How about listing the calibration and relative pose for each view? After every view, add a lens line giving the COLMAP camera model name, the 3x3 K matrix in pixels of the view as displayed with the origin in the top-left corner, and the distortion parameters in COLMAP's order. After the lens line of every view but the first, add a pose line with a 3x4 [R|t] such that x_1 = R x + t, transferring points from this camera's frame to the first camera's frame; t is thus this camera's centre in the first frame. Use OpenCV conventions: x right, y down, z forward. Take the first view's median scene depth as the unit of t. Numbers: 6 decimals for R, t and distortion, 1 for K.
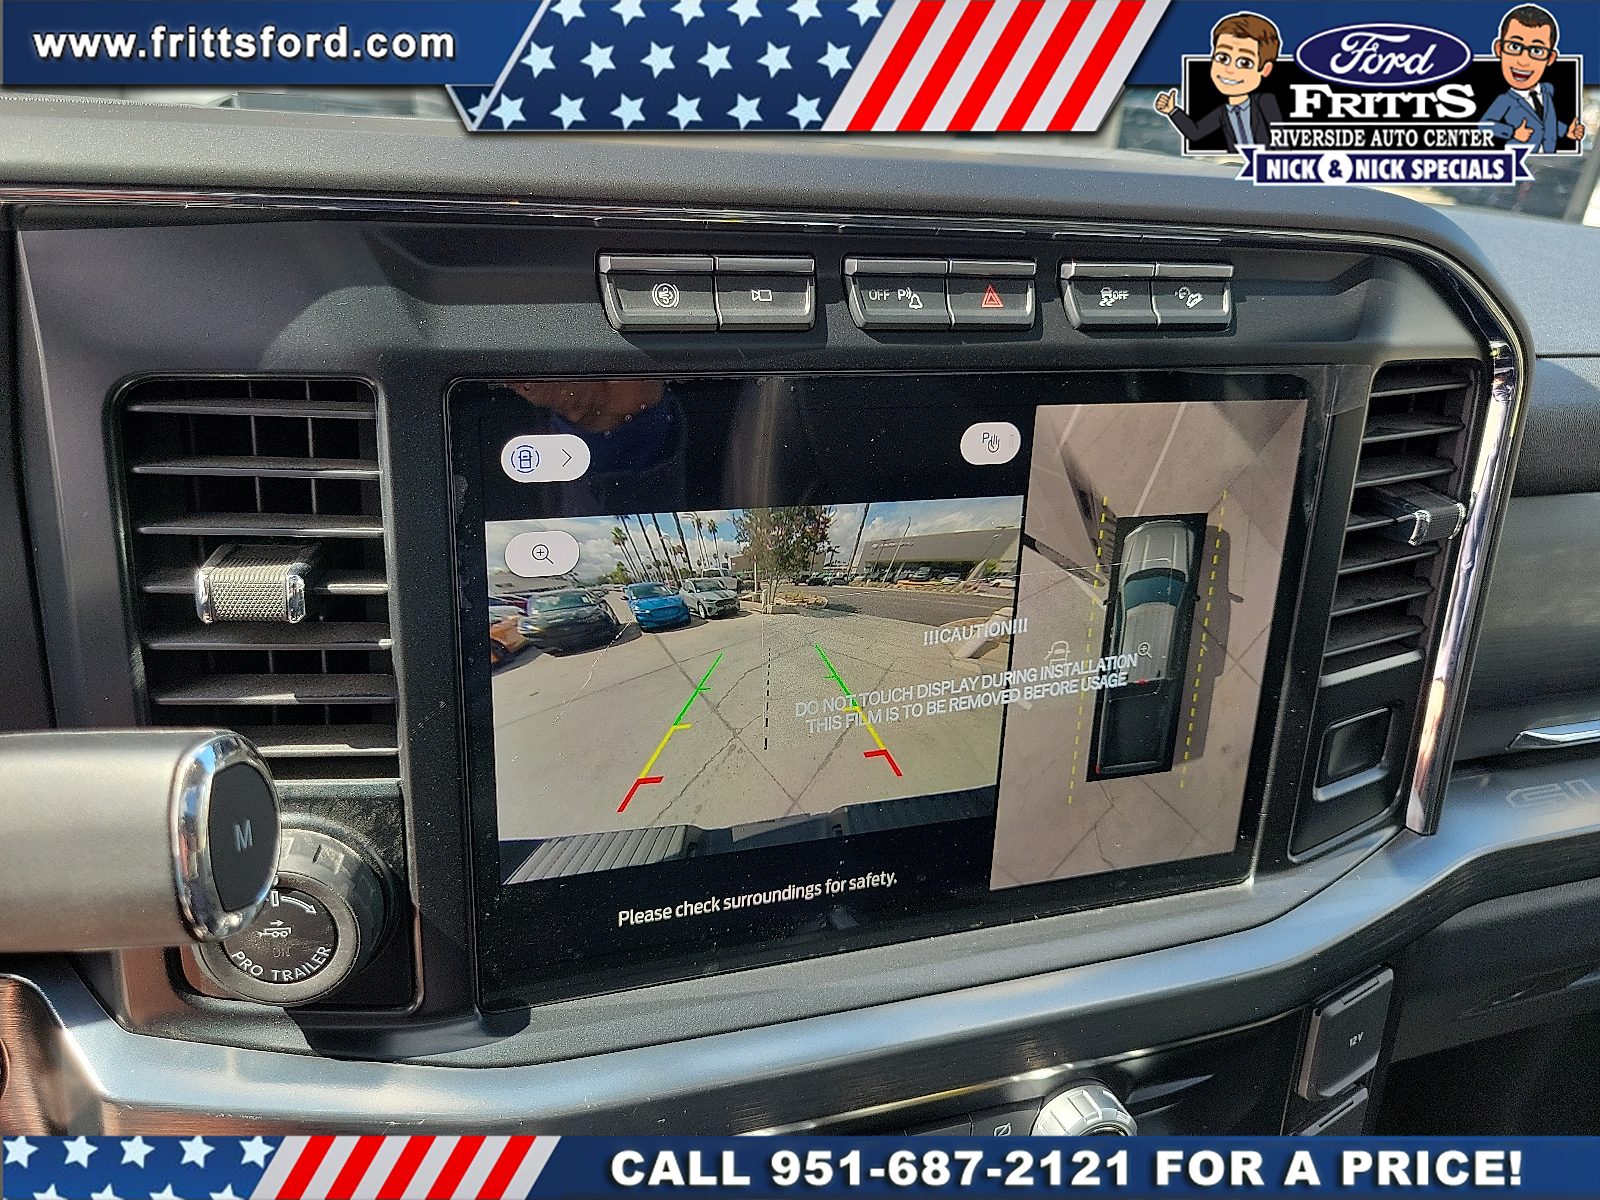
lens RADIAL K [[1222.6, 0, 773.3], [0, 1222.6, 595.6], [0, 0, 1]] dist [-0.001927, -0.003615]
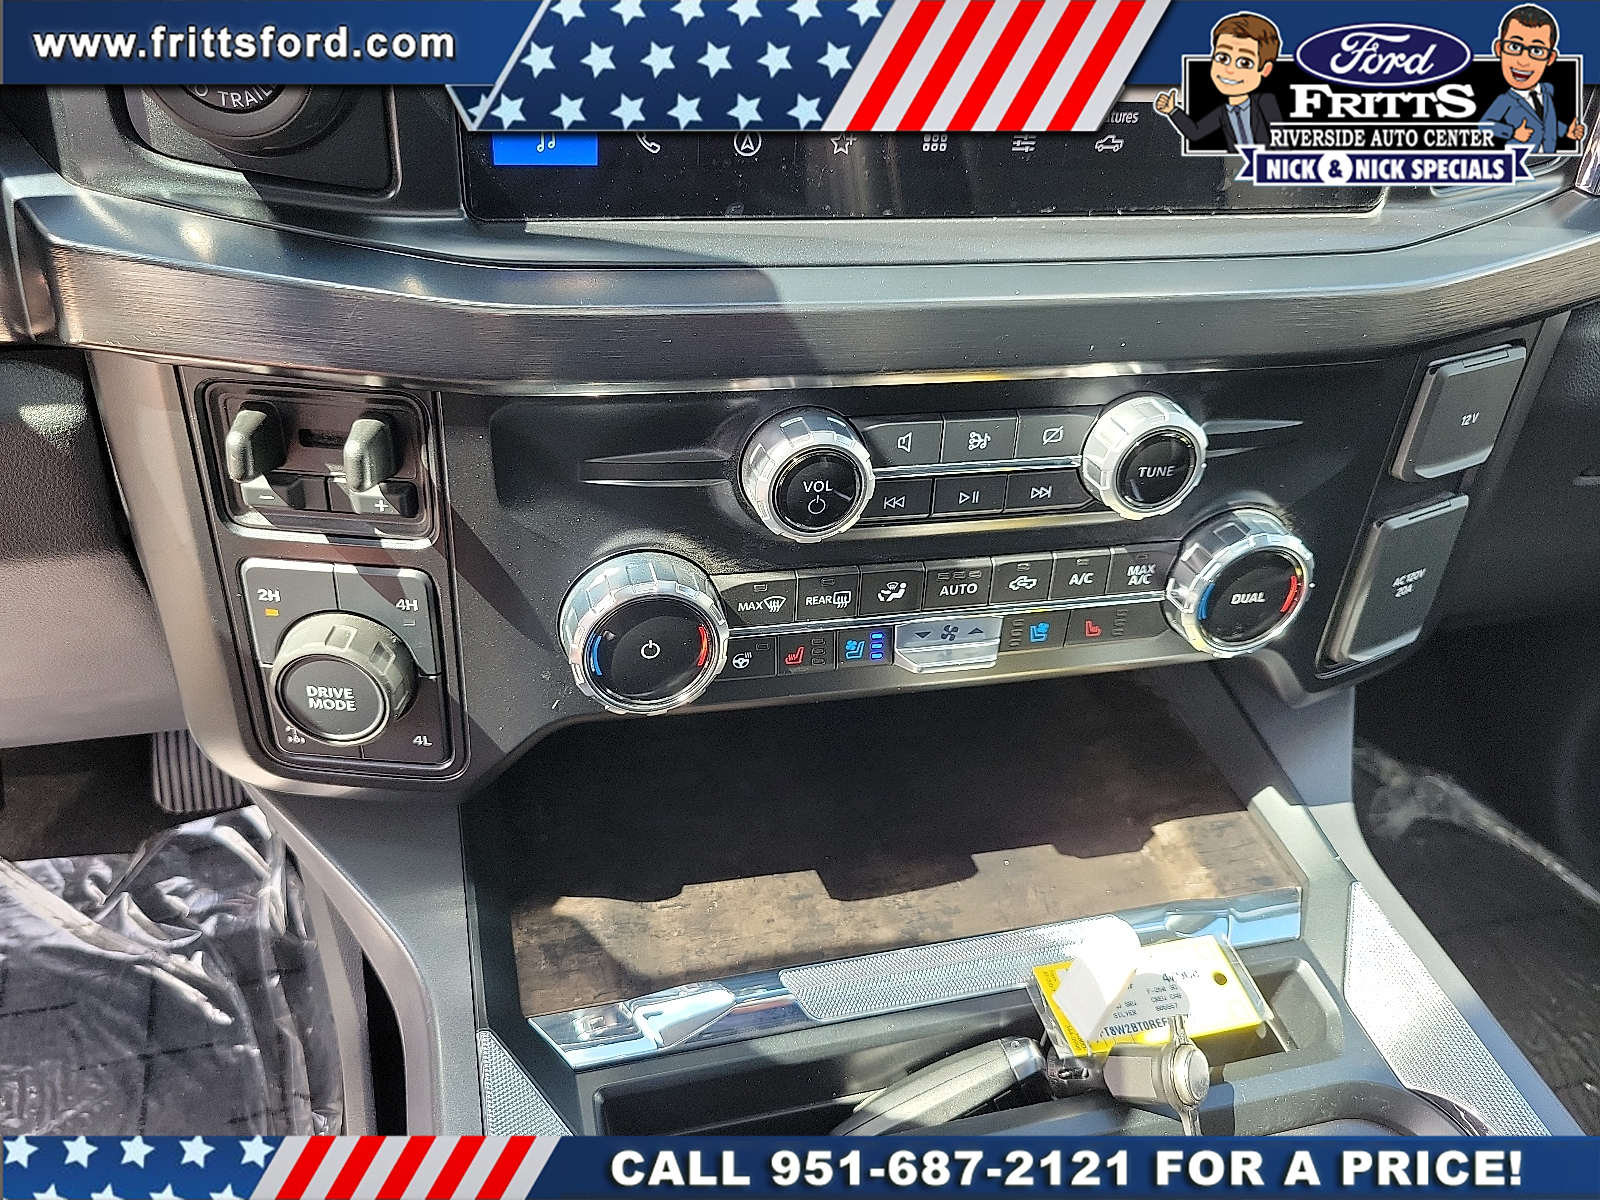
lens RADIAL K [[1222.6, 0, 773.3], [0, 1222.6, 595.6], [0, 0, 1]] dist [-0.001927, -0.003615]
pose [[0.995695, 0.066622, -0.064437, 0.055346], [-0.049283, 0.969351, 0.240686, 0.392879], [0.078497, -0.236474, 0.968462, 0.101314]]
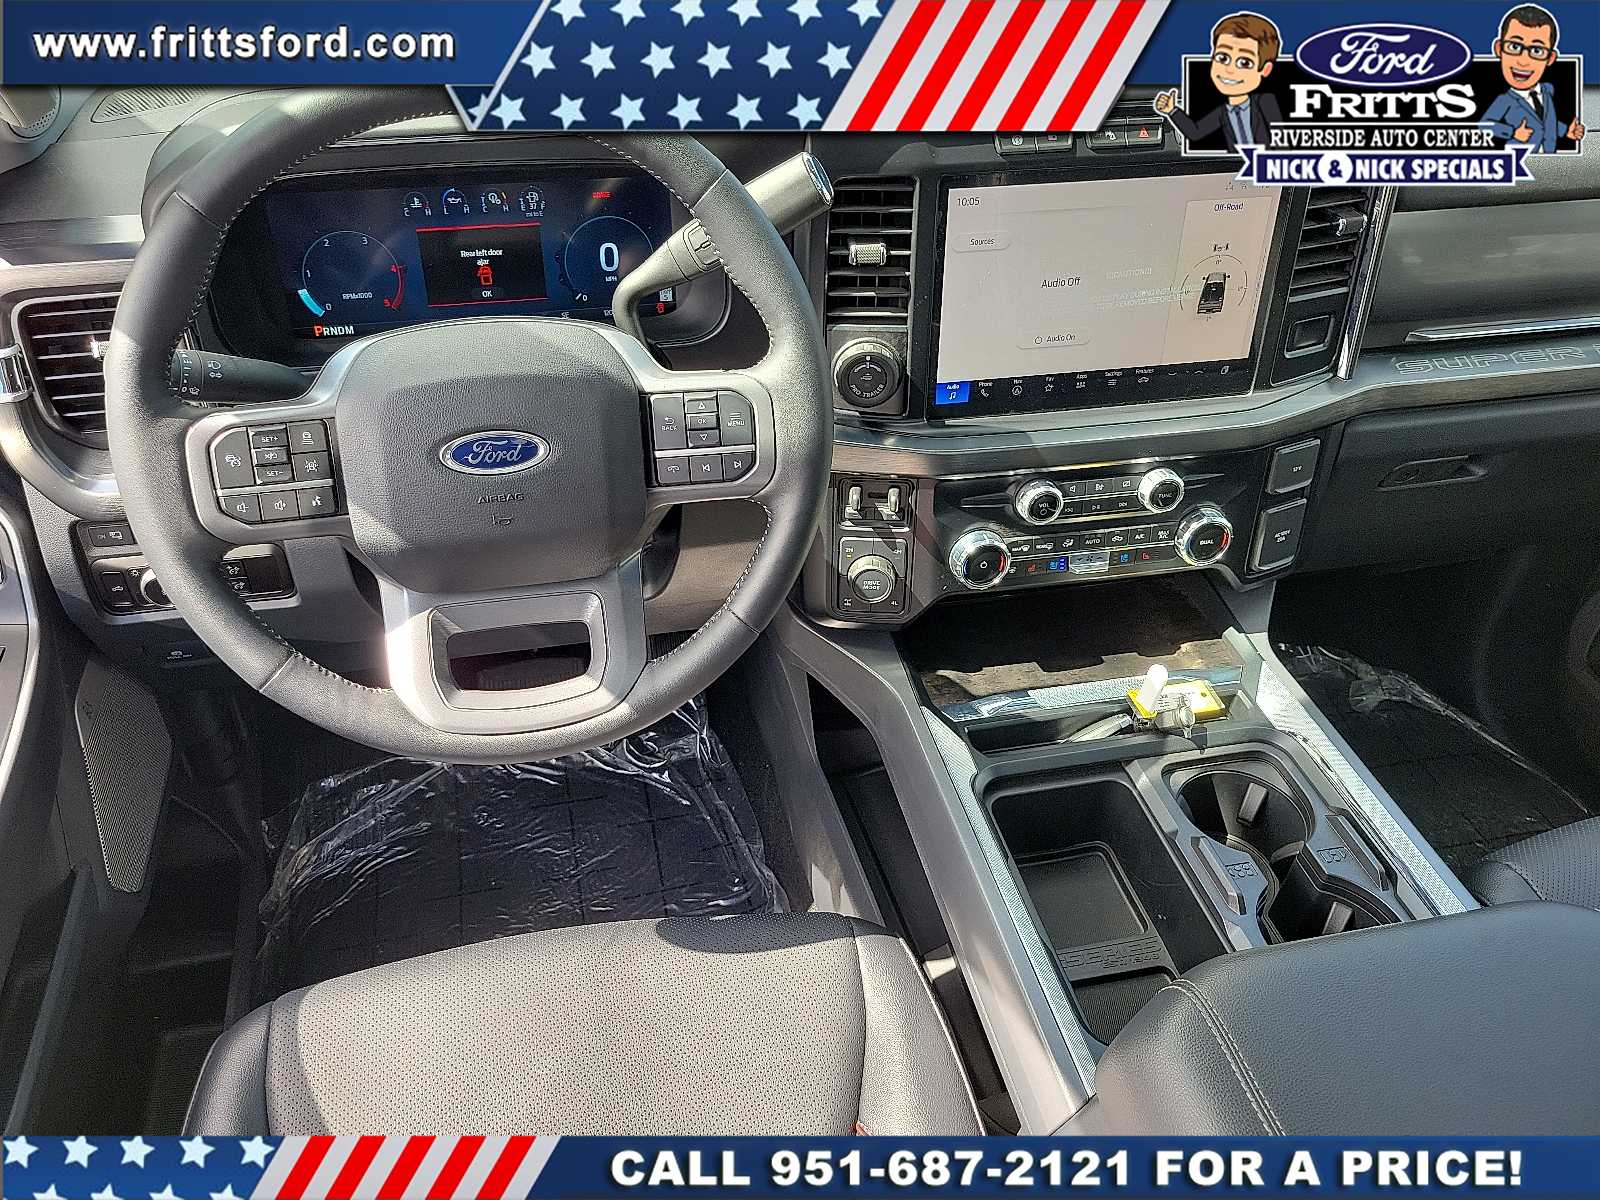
lens RADIAL K [[1234.5, 0, 793.2], [0, 1234.5, 575.2], [0, 0, 1]] dist [0.062936, -0.003033]
pose [[0.991396, 0.035061, -0.126113, -0.179209], [-0.007419, 0.976963, 0.213282, 0.100775], [0.130686, -0.210511, 0.968817, -1.763305]]
